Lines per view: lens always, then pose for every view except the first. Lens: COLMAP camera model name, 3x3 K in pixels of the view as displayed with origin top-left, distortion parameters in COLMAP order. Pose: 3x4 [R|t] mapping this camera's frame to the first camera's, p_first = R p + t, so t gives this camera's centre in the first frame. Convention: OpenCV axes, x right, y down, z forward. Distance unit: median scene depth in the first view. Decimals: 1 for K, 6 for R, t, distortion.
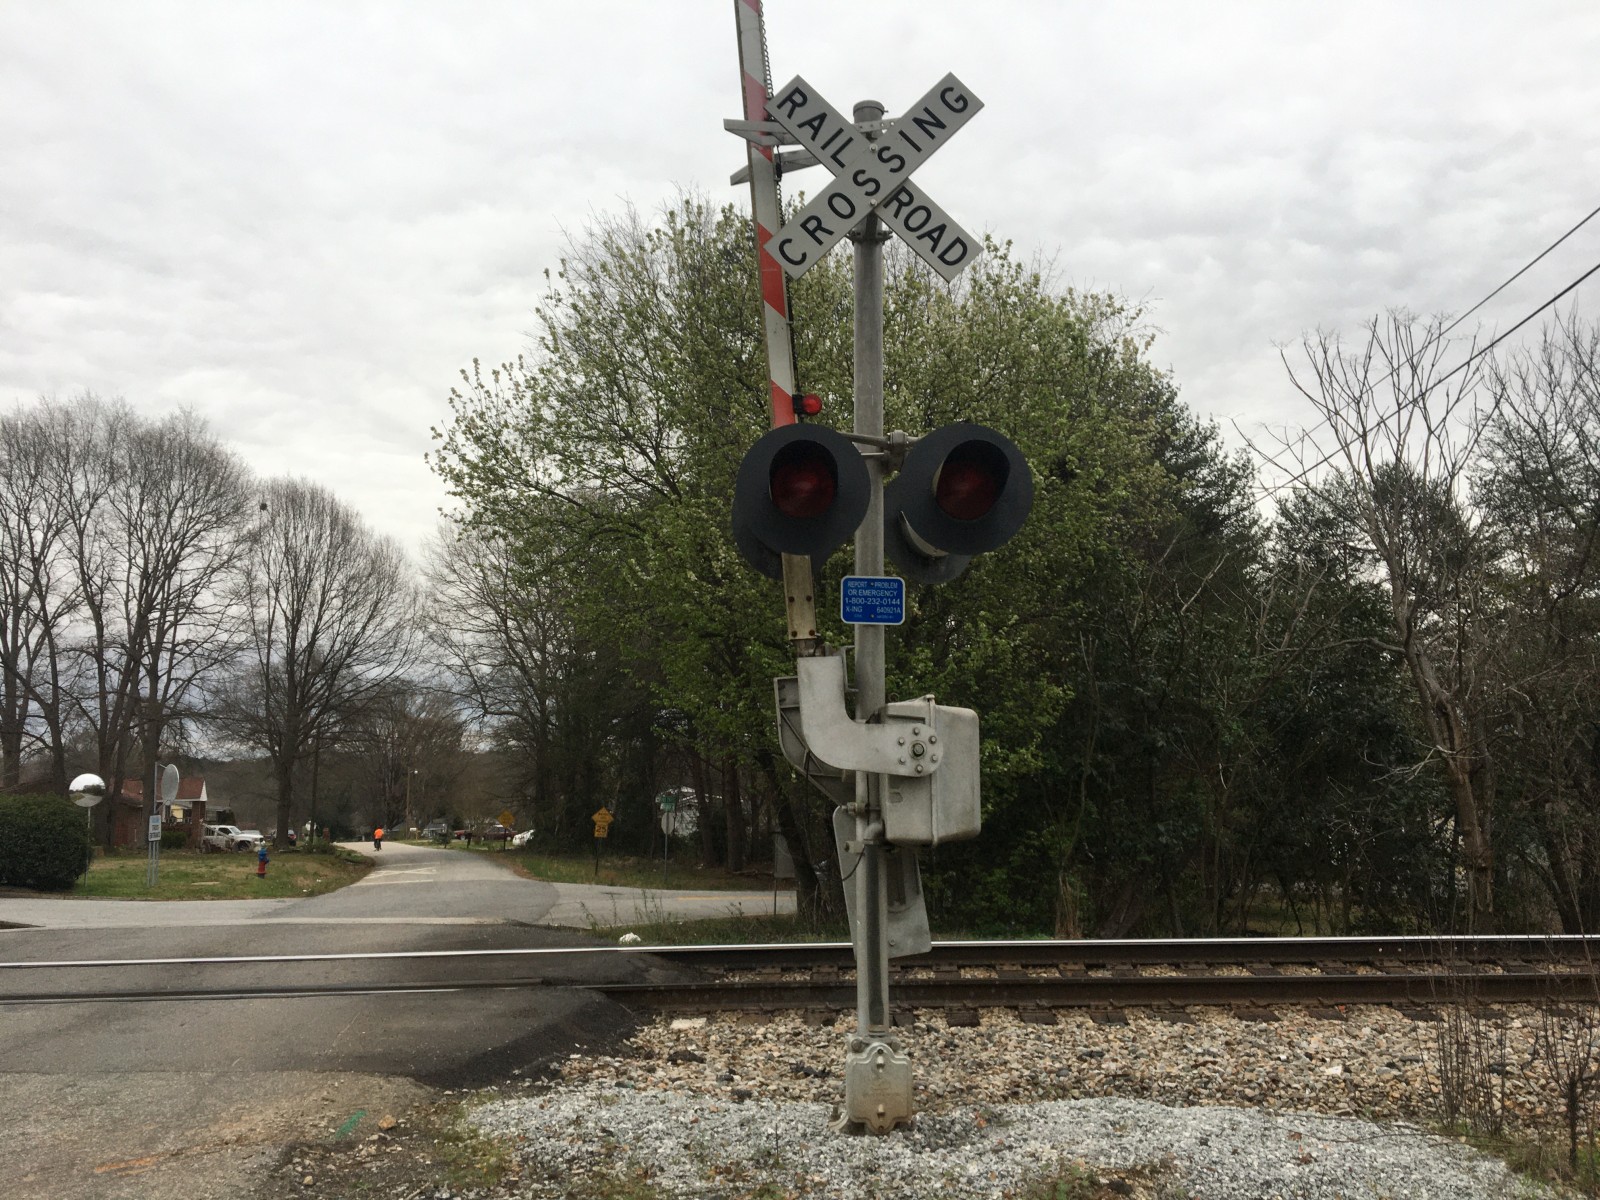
lens RADIAL K [[1357.3, 0, 800.0], [0, 1357.3, 600.0], [0, 0, 1]] dist [0.079773, -0.138789]
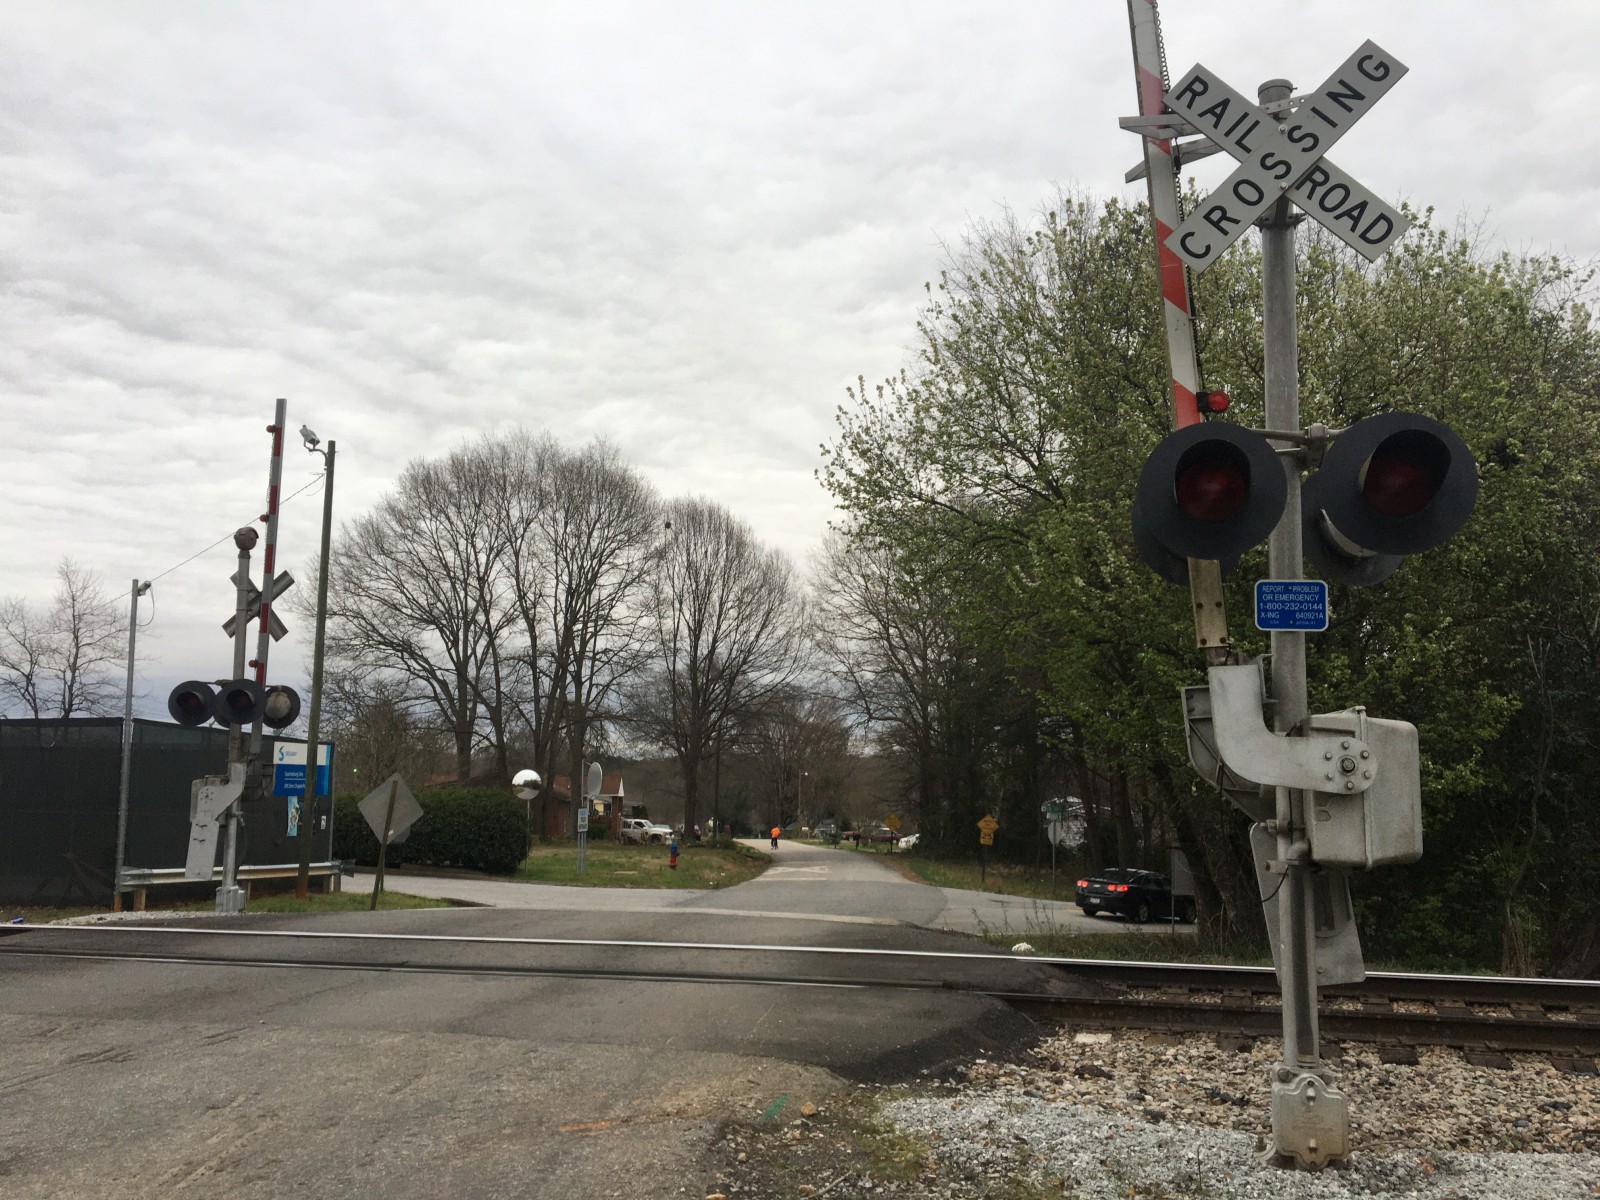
lens RADIAL K [[1357.9, 0, 776.2], [0, 1357.9, 600.5], [0, 0, 1]] dist [0.071202, -0.122729]
pose [[0.957144, -0.017342, -0.289091, -0.004532], [0.016100, 0.999848, -0.006675, -0.000884], [0.289163, 0.001735, 0.957278, -0.004198]]
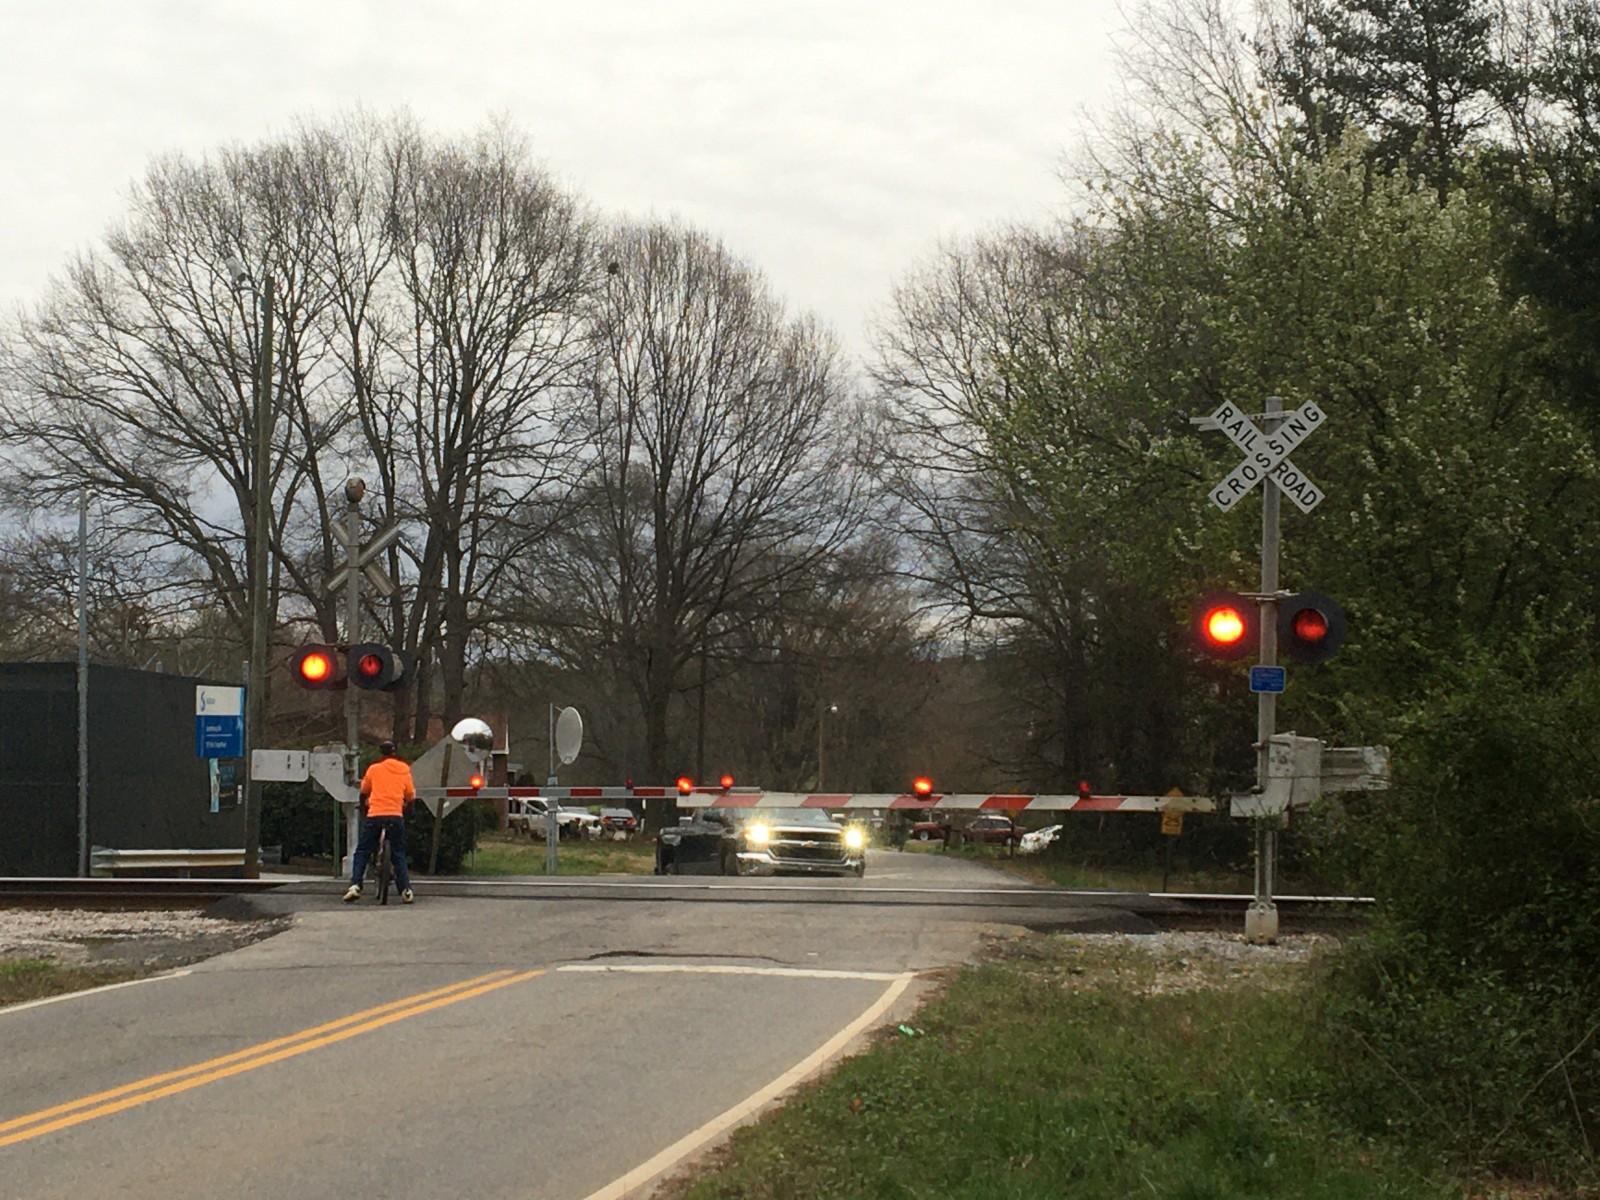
lens RADIAL K [[3124.4, 0, 800.0], [0, 3124.4, 600.0], [0, 0, 1]] dist [0.031812, 0.323318]
pose [[0.963271, 0.013232, -0.268205, 0.202599], [0.011047, 0.995987, 0.088815, -0.171834], [0.268304, -0.088516, 0.959259, -1.138855]]
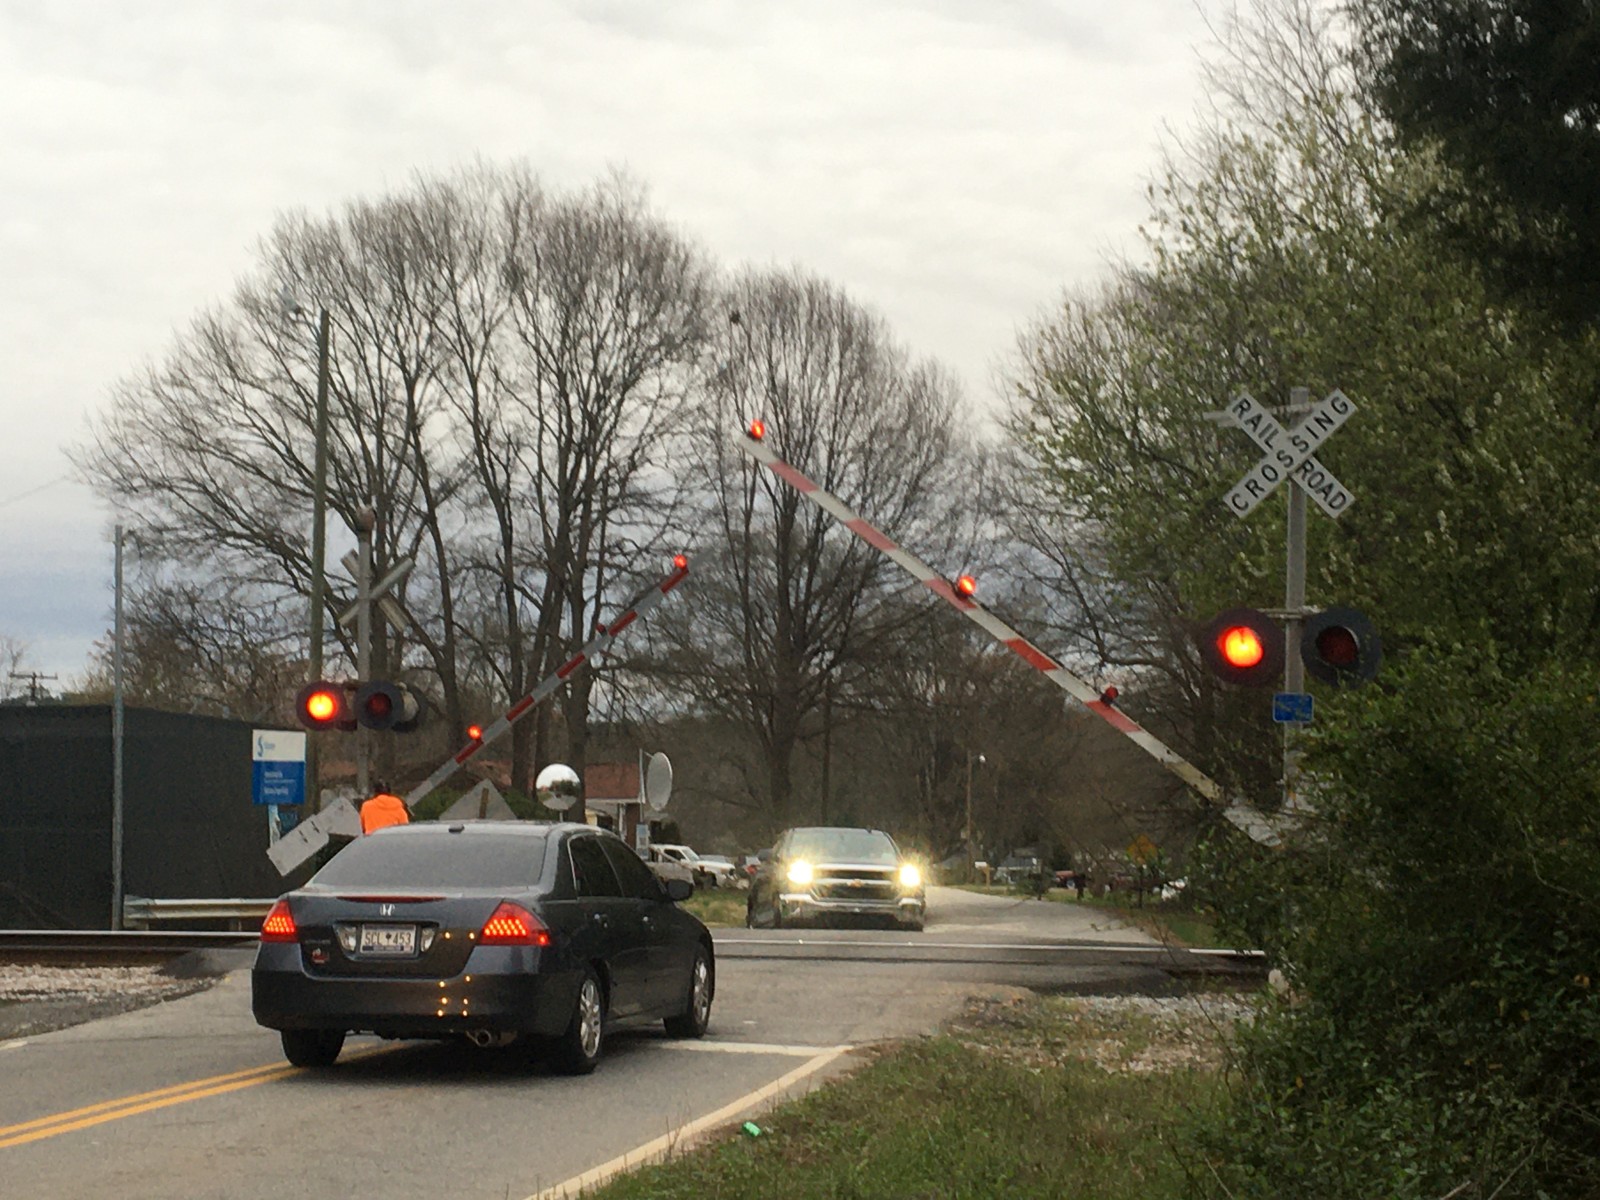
lens RADIAL K [[3004.1, 0, 780.5], [0, 3004.1, 594.9], [0, 0, 1]] dist [0.067183, 0.051149]
pose [[0.943782, 0.001906, -0.330564, 0.232075], [0.021516, 0.997509, 0.067182, -0.136087], [0.329868, -0.070518, 0.941389, -0.908768]]
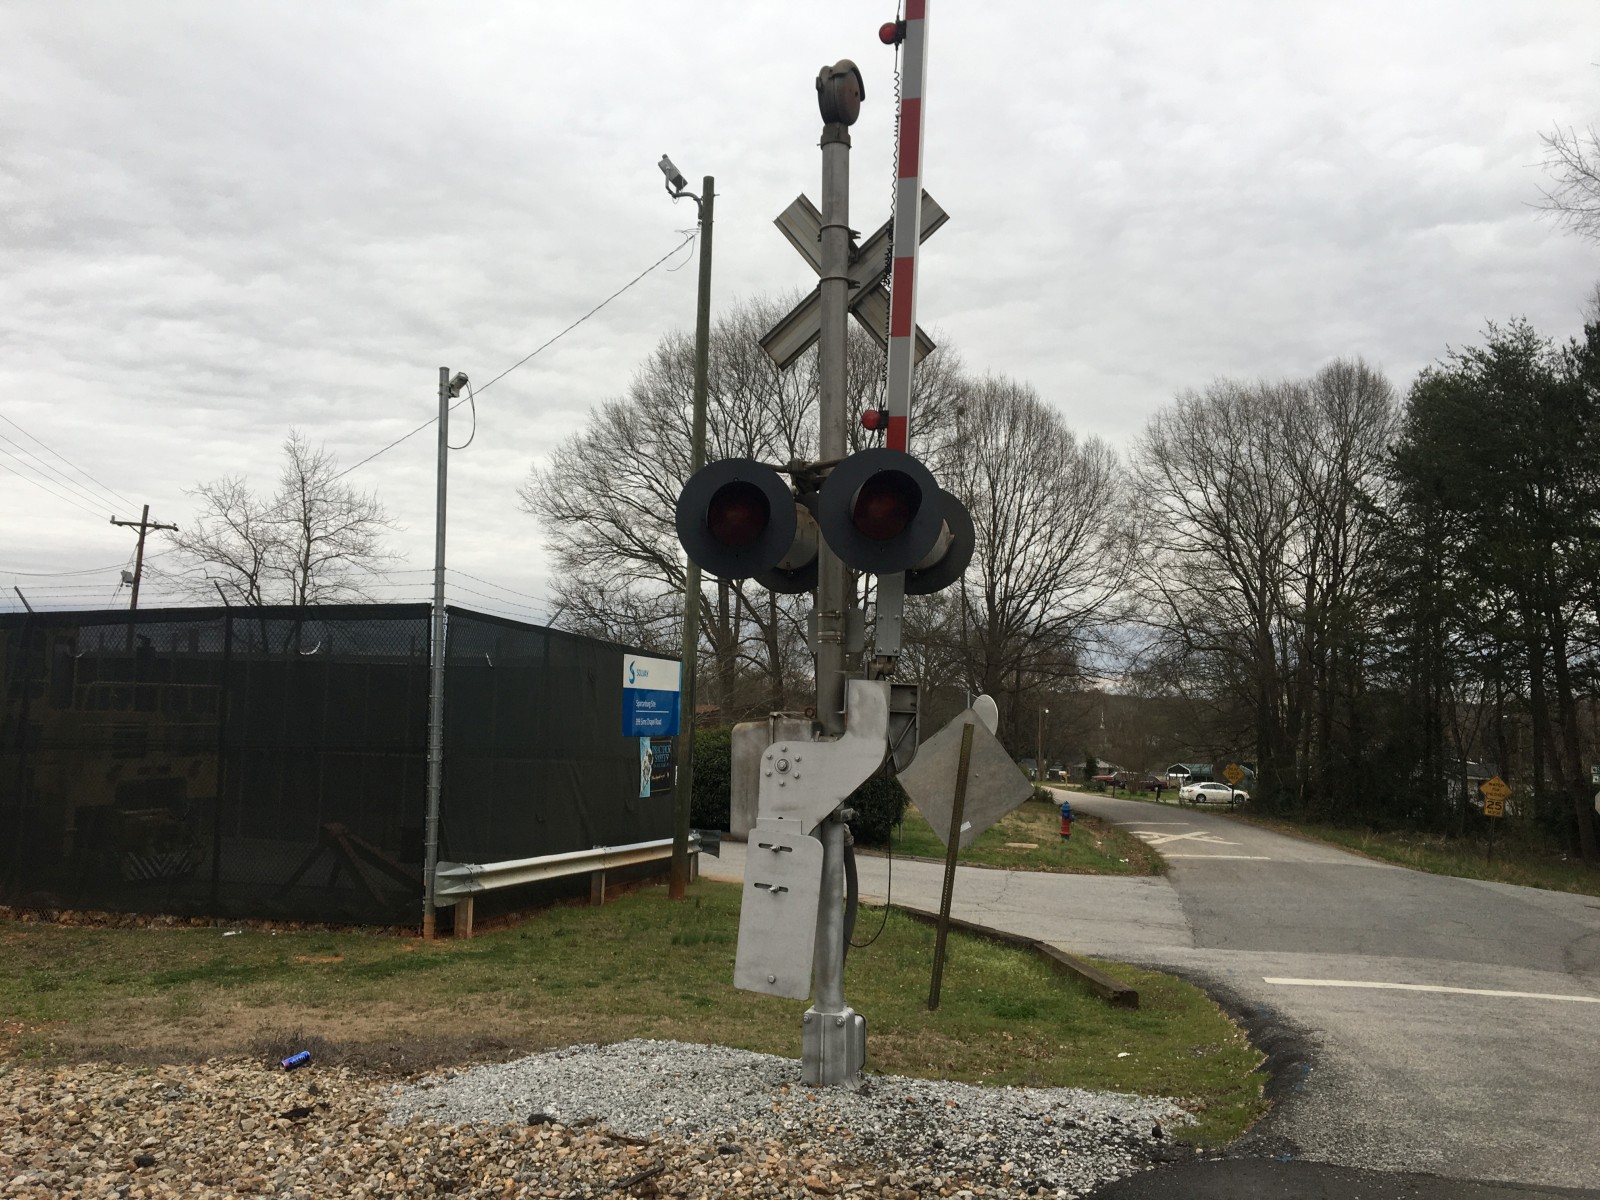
lens RADIAL K [[1369.9, 0, 756.0], [0, 1369.9, 602.4], [0, 0, 1]] dist [0.085009, -0.142998]
pose [[0.907390, 0.002442, -0.420283, -0.528200], [0.016691, 0.998985, 0.041841, 0.066197], [0.419959, -0.044981, 0.906428, 0.482062]]
